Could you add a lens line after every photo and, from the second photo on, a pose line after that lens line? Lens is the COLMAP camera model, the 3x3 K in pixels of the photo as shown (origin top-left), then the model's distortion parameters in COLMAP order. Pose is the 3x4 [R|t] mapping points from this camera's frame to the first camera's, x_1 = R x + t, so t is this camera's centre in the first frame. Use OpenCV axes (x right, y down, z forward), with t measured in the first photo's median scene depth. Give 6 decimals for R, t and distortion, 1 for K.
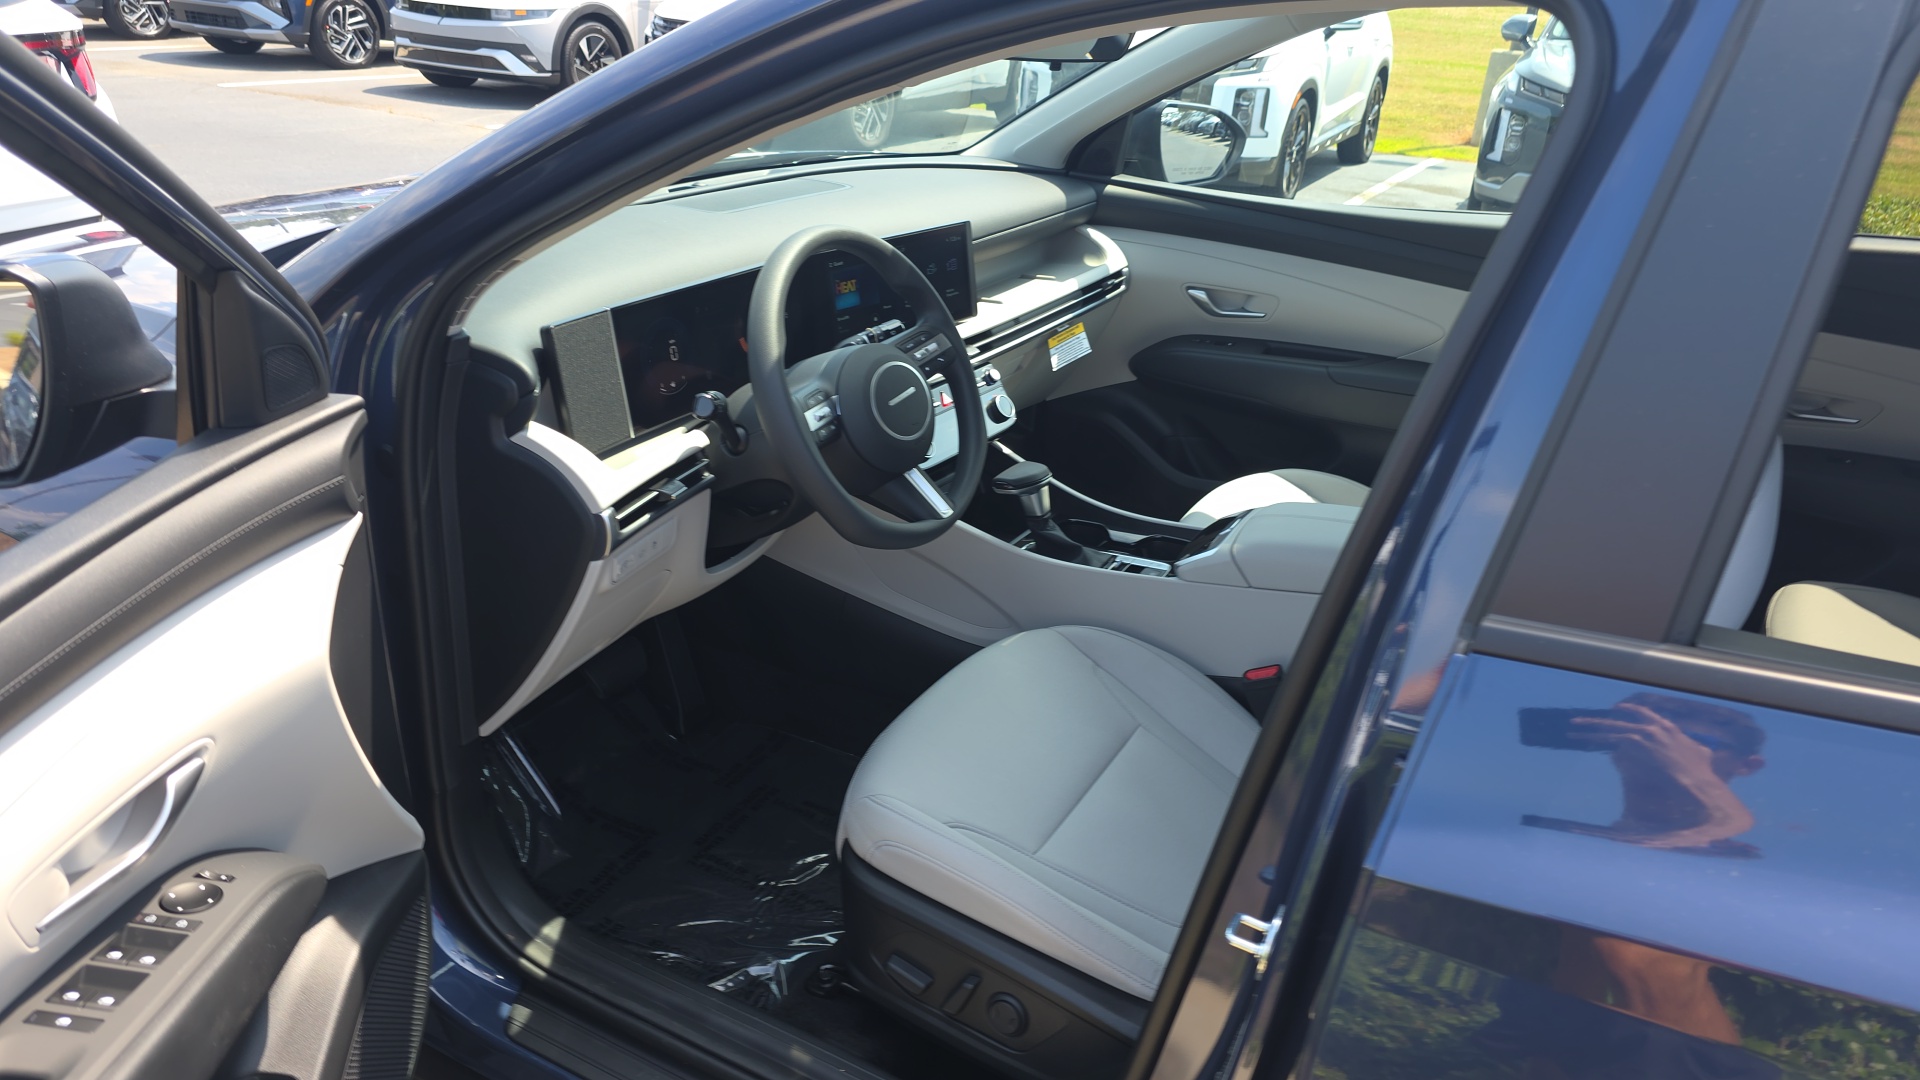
lens RADIAL K [[1266.9, 0, 1000.5], [0, 1266.9, 557.0], [0, 0, 1]] dist [0.072794, -0.000469]
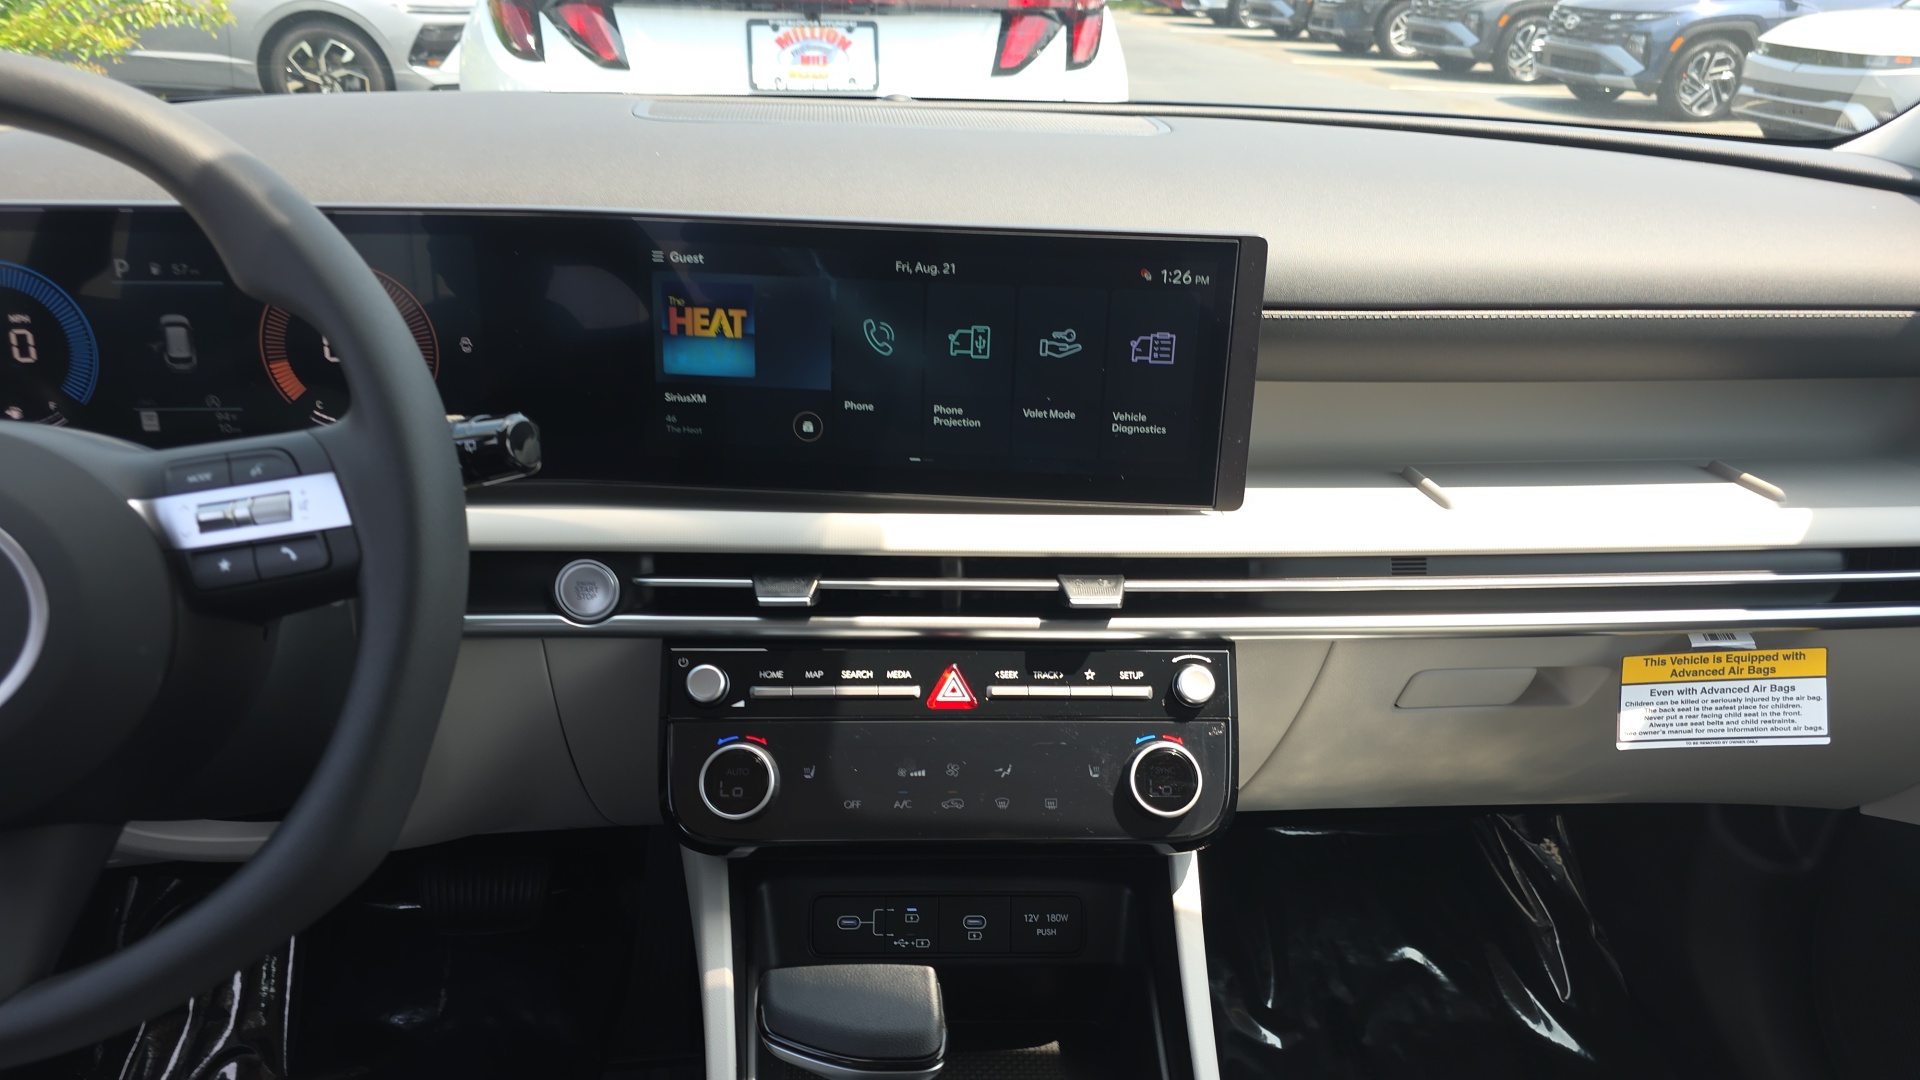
lens RADIAL K [[1309.9, 0, 978.2], [0, 1309.9, 581.0], [0, 0, 1]] dist [0.070674, -0.081822]
pose [[0.553226, 0.328194, -0.765656, 0.187008], [-0.358030, 0.923576, 0.137190, -0.162298], [0.752167, 0.198231, 0.628450, 0.597836]]
